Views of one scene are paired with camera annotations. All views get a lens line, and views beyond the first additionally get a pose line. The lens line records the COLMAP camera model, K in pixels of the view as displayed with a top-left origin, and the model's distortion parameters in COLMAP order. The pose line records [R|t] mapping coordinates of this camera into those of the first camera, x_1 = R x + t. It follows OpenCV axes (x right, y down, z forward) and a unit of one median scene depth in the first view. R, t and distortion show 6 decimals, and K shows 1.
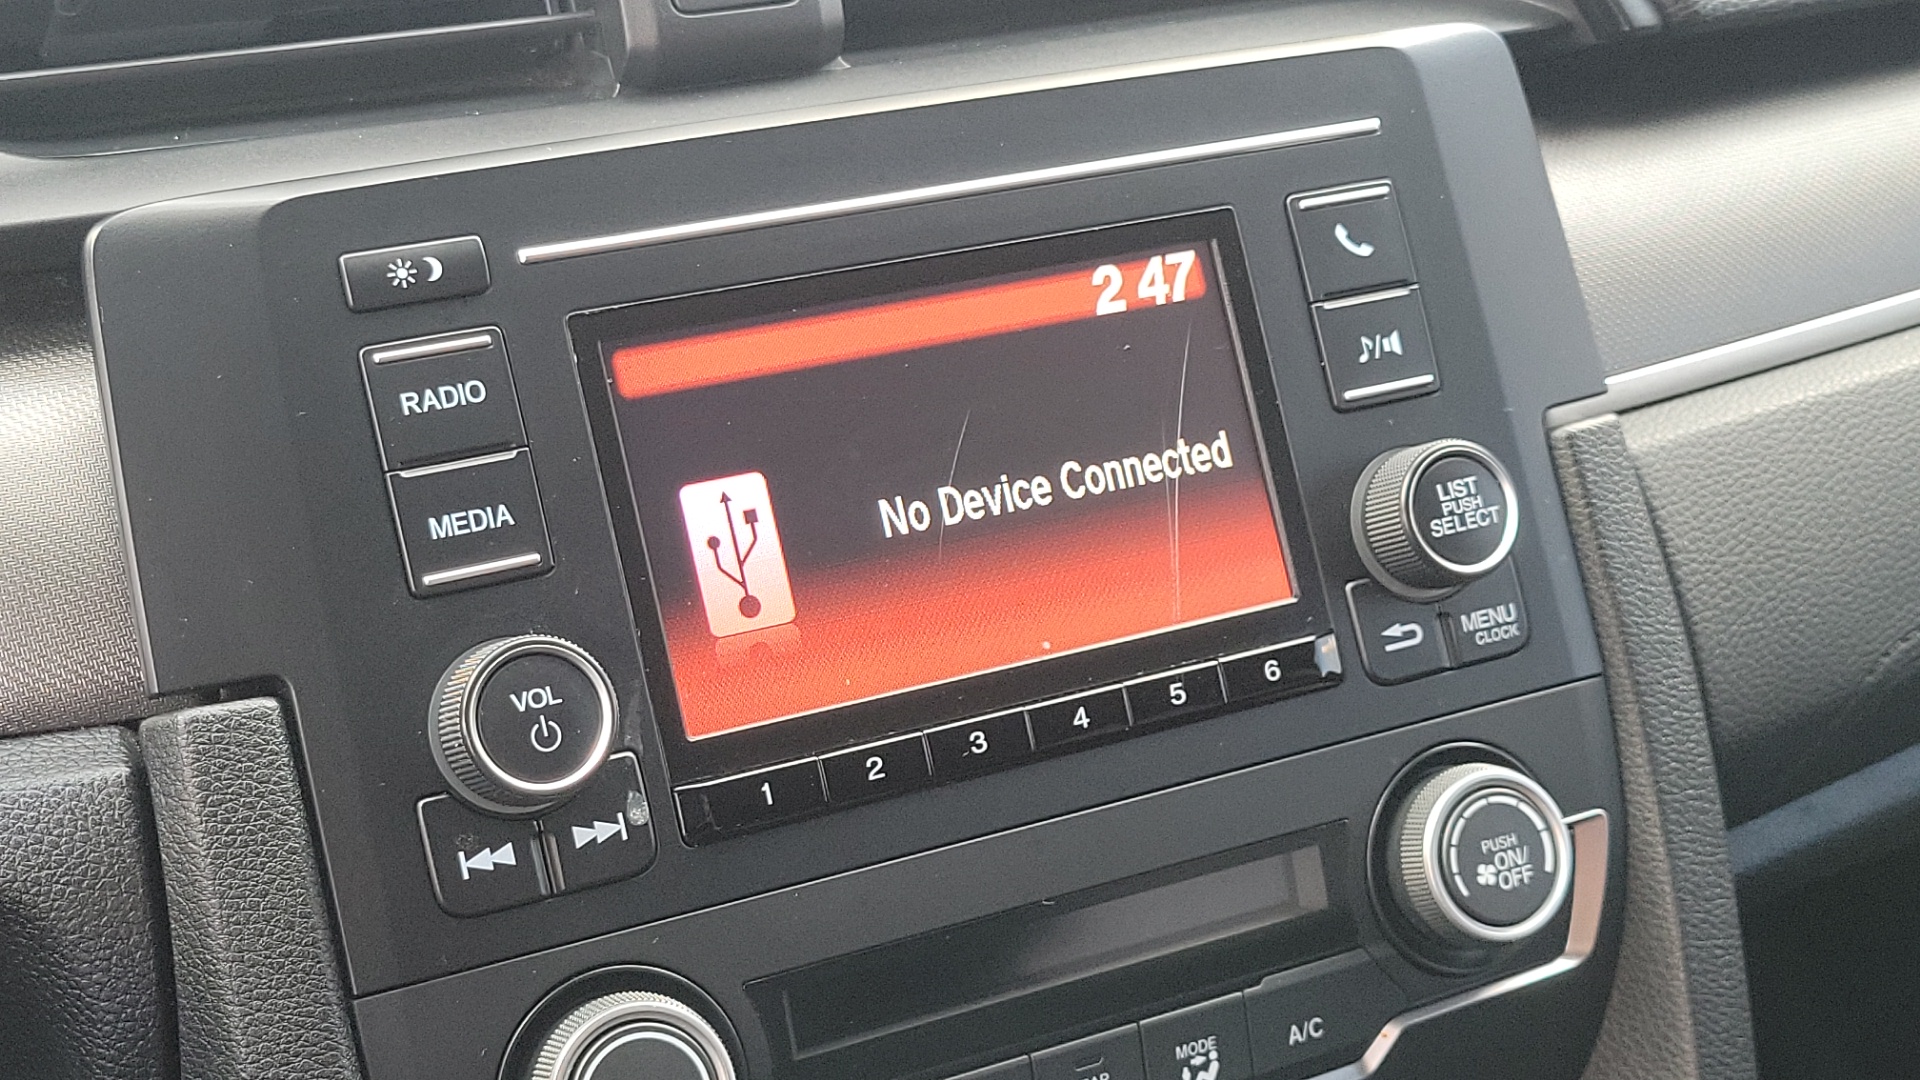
lens RADIAL K [[2974.7, 0, 960.0], [0, 2974.7, 540.0], [0, 0, 1]] dist [0.037342, -0.027013]
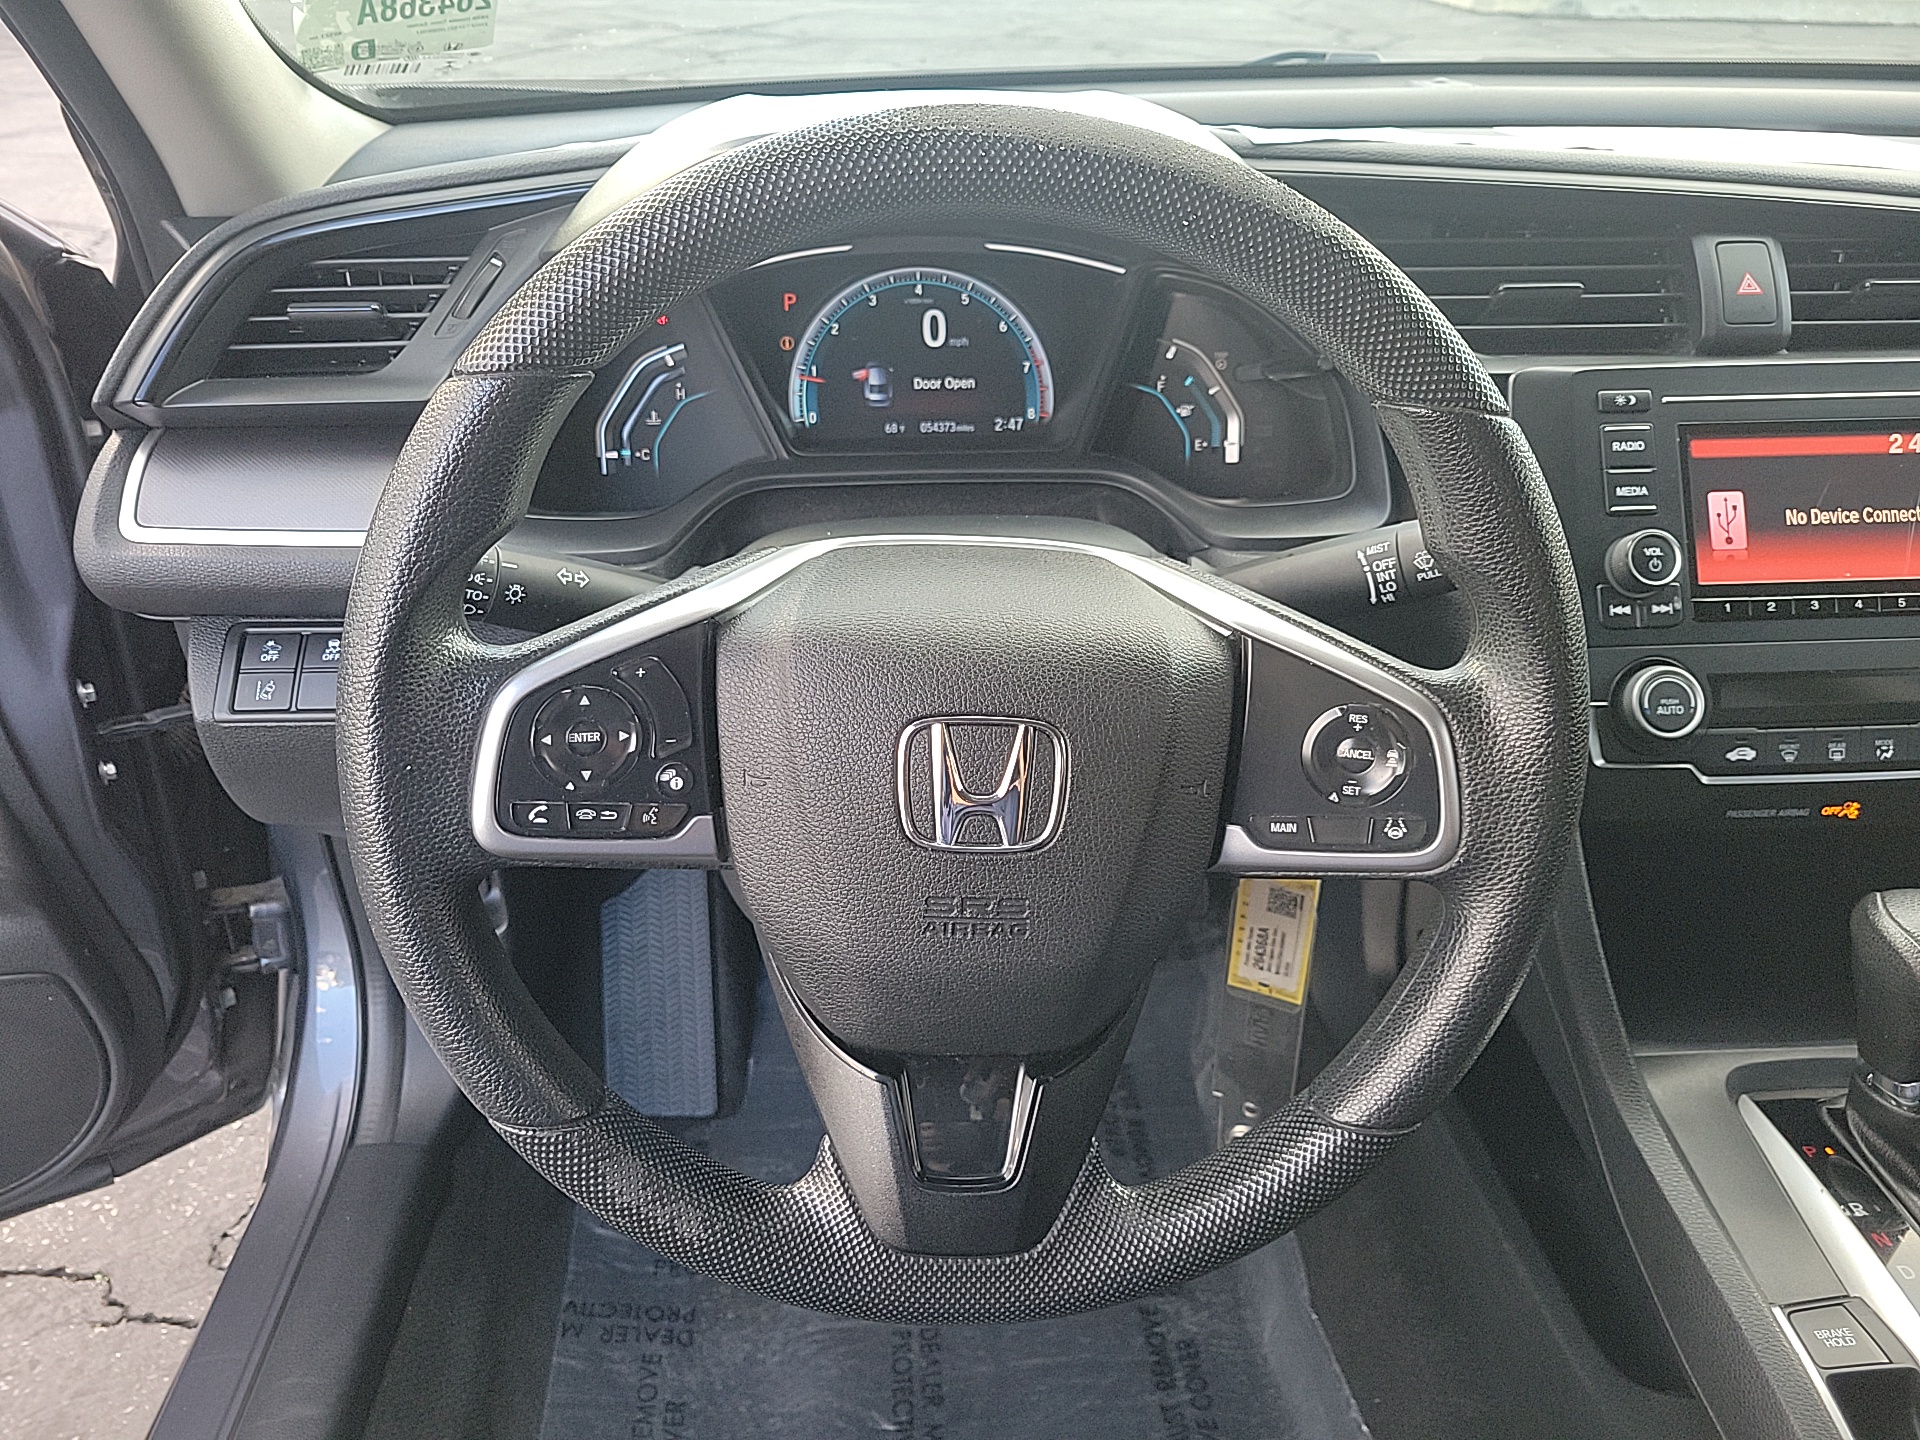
lens RADIAL K [[1457.3, 0, 962.0], [0, 1457.3, 735.3], [0, 0, 1]] dist [0.013718, 0.003819]
pose [[0.914176, 0.158019, -0.373246, -0.176140], [-0.156844, 0.987047, 0.033728, 0.249678], [0.373741, 0.027708, 0.927119, -0.452359]]
